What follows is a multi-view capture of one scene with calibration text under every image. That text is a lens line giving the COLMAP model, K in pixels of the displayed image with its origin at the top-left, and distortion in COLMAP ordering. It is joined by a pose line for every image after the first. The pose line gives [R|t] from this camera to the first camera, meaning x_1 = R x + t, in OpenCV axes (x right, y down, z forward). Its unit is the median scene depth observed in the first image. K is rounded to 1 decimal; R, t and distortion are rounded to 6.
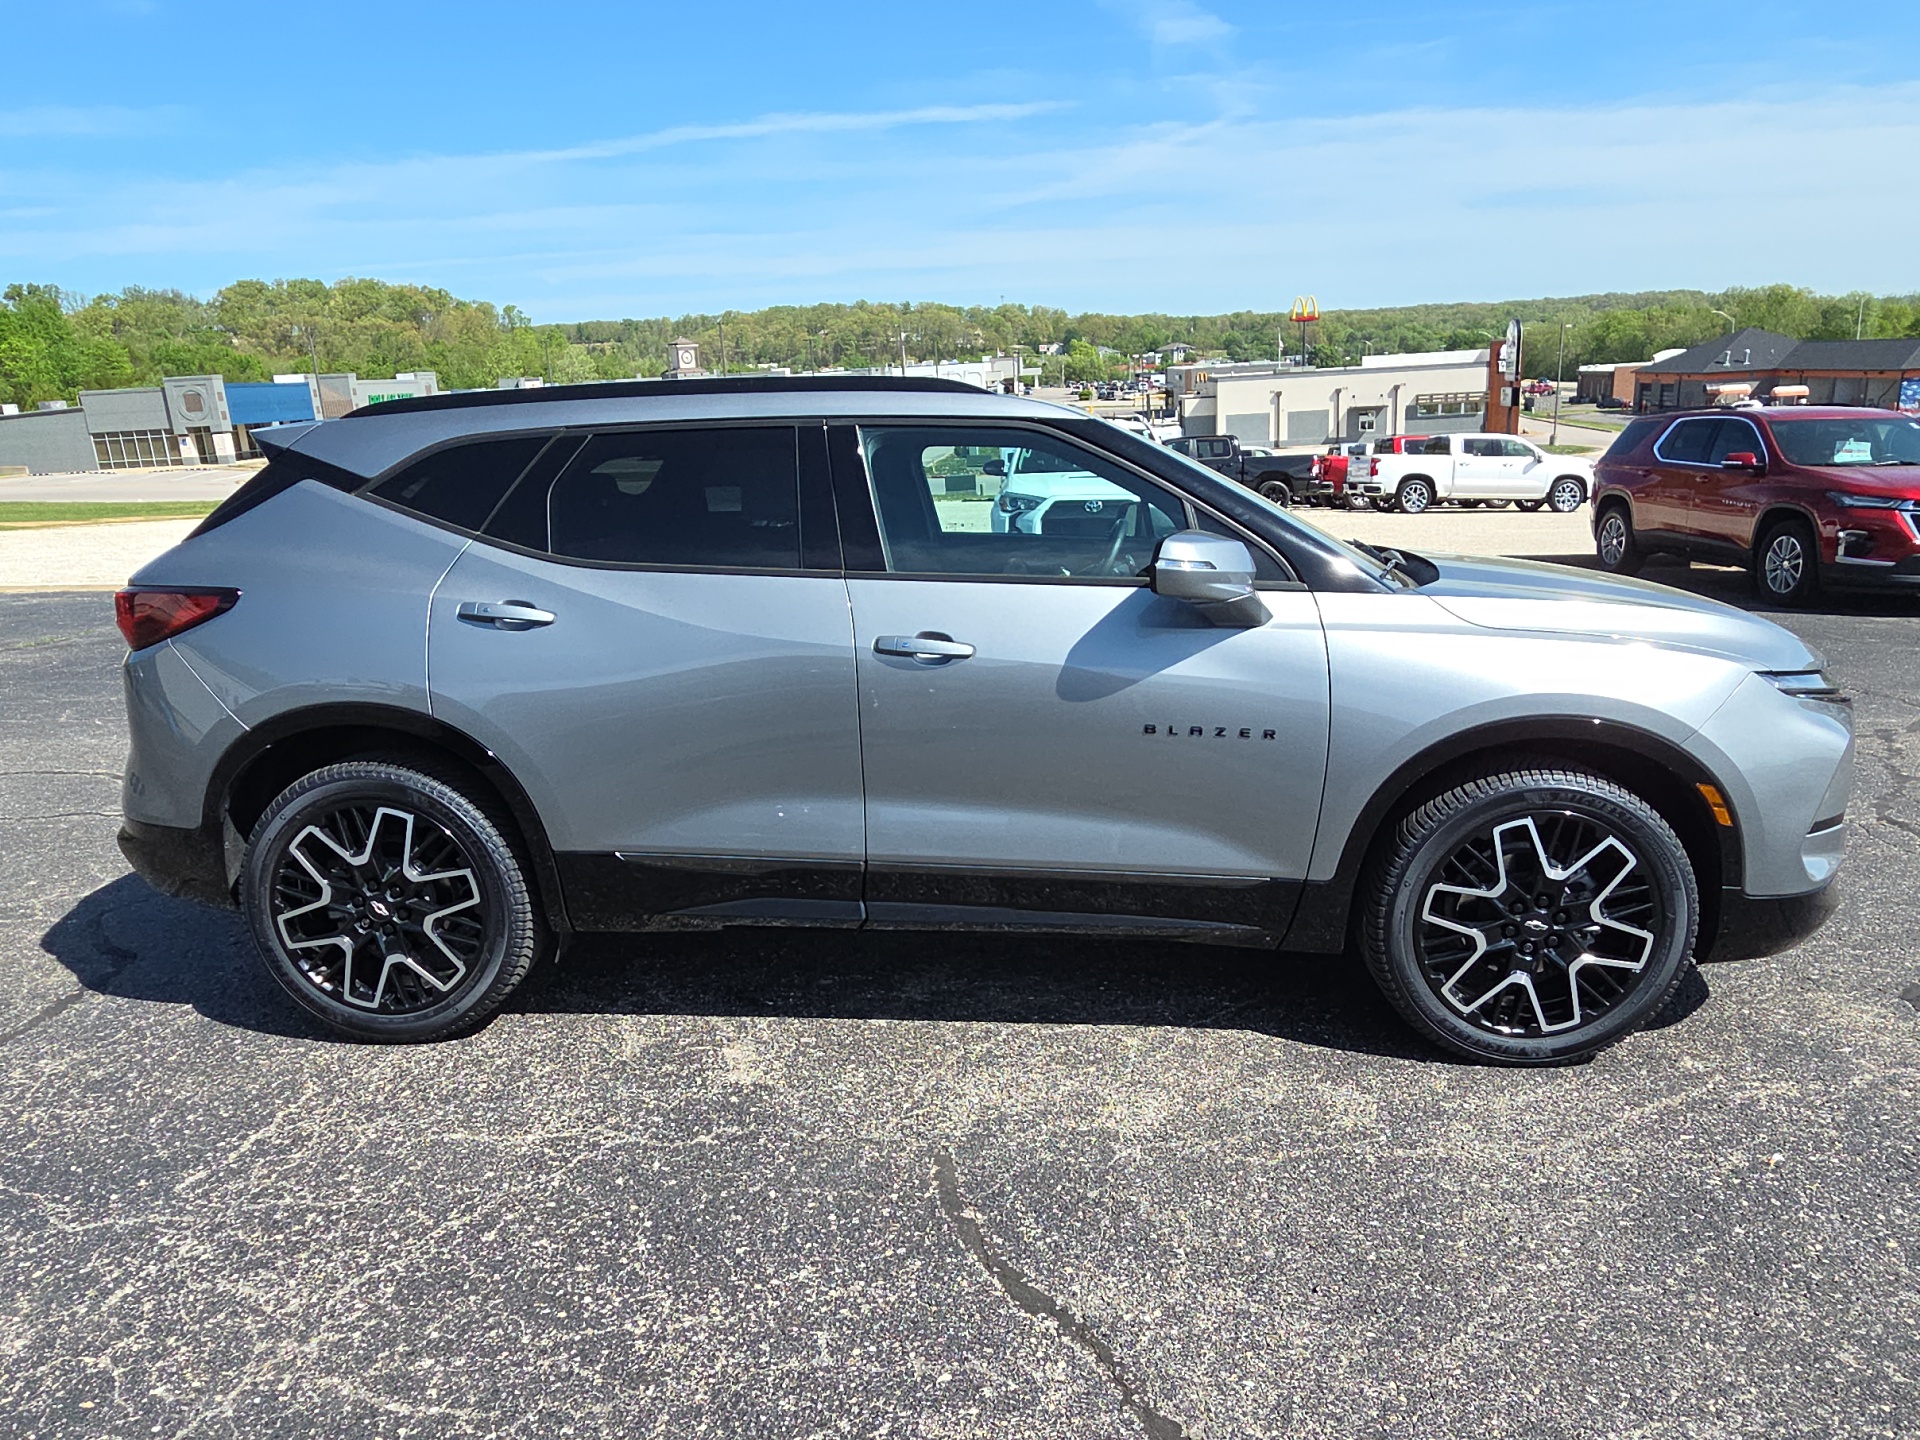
lens RADIAL K [[1290.6, 0, 947.6], [0, 1290.6, 739.8], [0, 0, 1]] dist [0.000690, 0.000677]
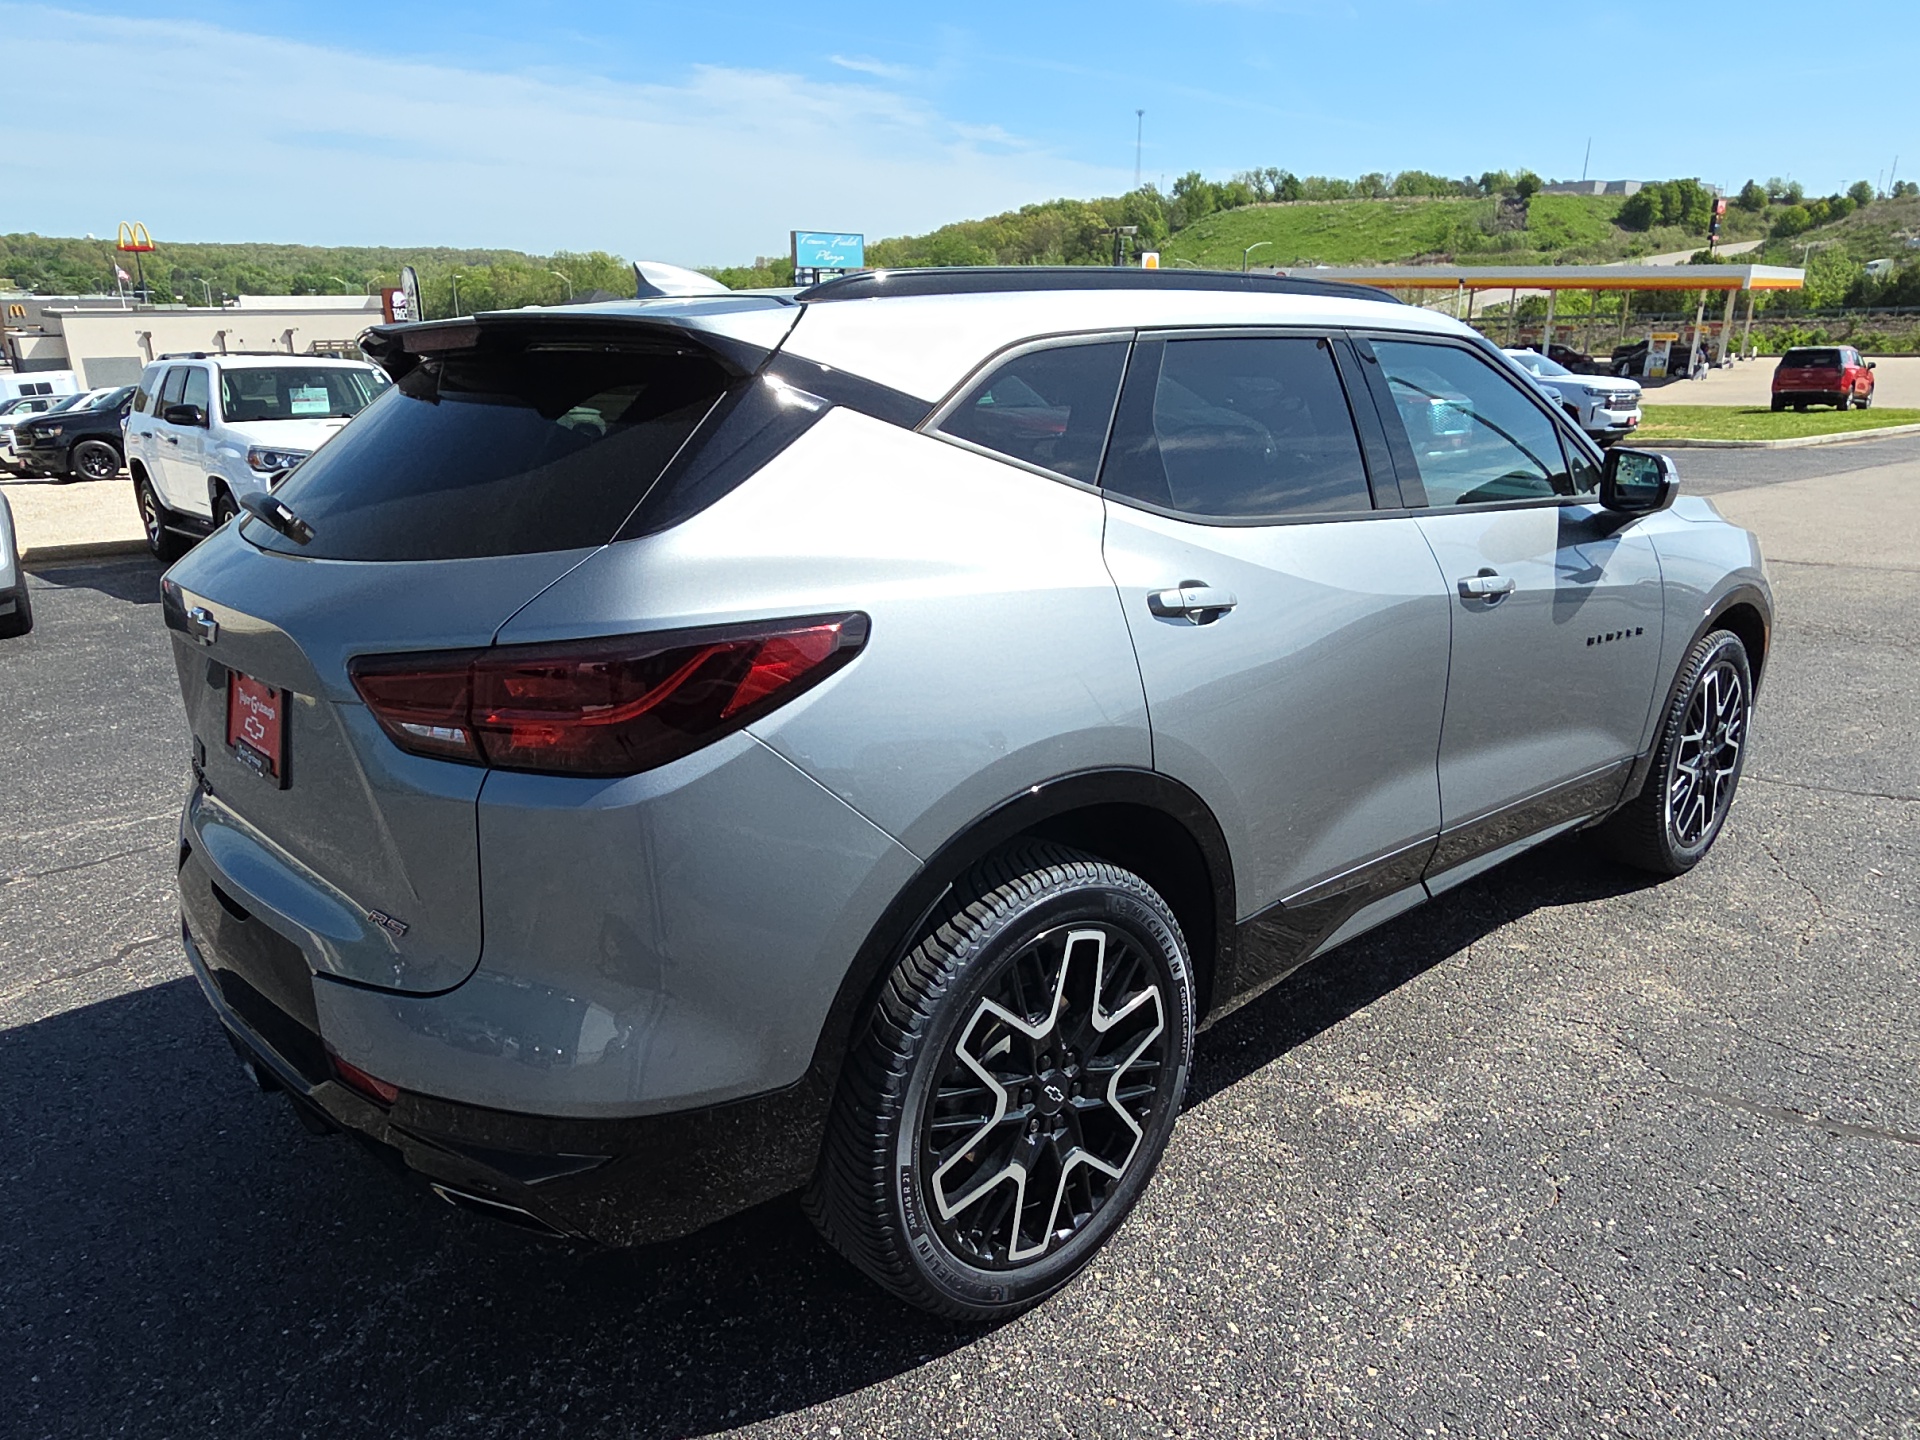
lens RADIAL K [[1290.6, 0, 947.6], [0, 1290.6, 739.8], [0, 0, 1]] dist [0.000690, 0.000677]
pose [[0.689929, -0.185058, 0.699822, -0.879622], [0.159785, 0.981856, 0.102112, -0.111086], [-0.706022, 0.041371, 0.706981, 0.583572]]
